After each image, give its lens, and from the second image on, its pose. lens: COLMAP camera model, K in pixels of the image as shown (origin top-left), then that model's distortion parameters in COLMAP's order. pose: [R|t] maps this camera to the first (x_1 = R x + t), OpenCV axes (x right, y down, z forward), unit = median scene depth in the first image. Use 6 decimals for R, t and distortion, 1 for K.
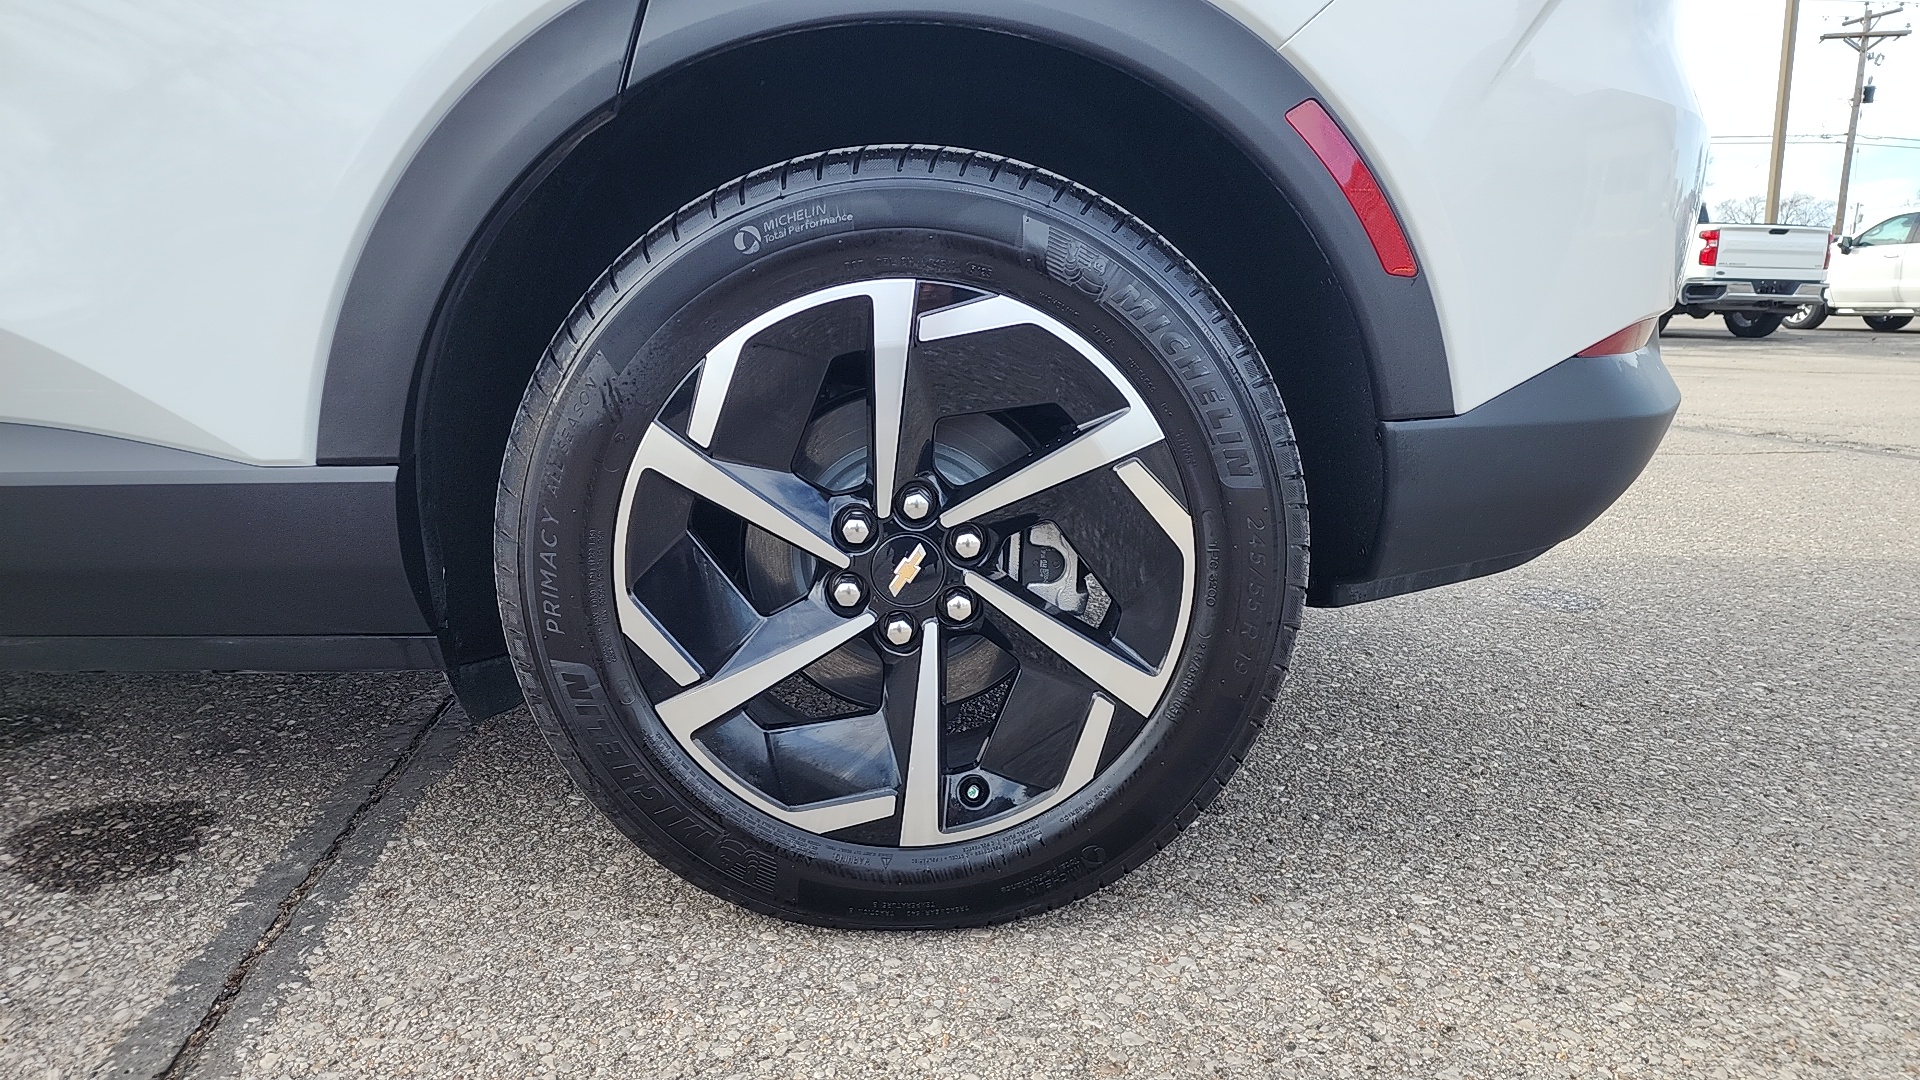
lens RADIAL K [[1278.9, 0, 945.3], [0, 1278.9, 553.4], [0, 0, 1]] dist [0.068504, -0.060098]
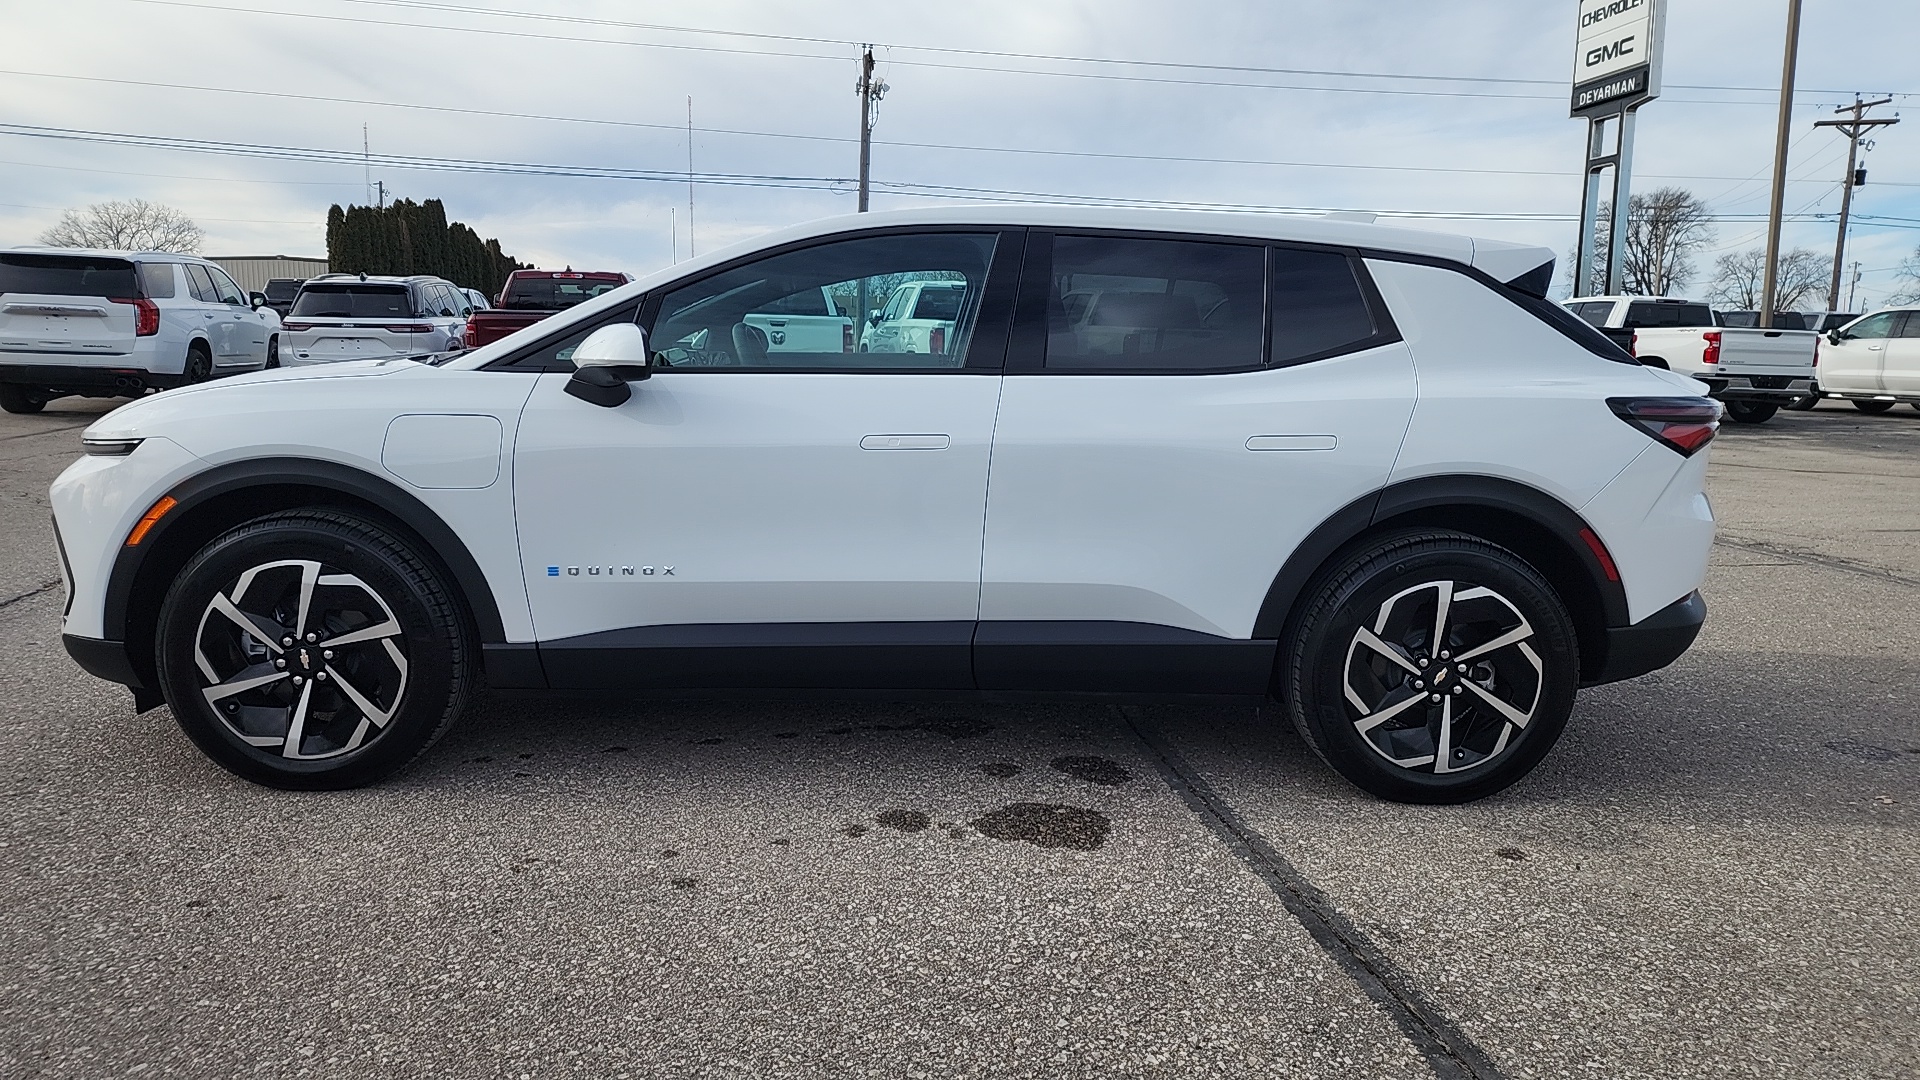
lens RADIAL K [[1278.9, 0, 953.9], [0, 1278.9, 541.7], [0, 0, 1]] dist [0.068504, -0.060098]
pose [[0.999916, 0.012824, 0.001825, -1.117510], [-0.012746, 0.999200, -0.037901, -0.163705], [-0.002310, 0.037875, 0.999280, -1.888688]]
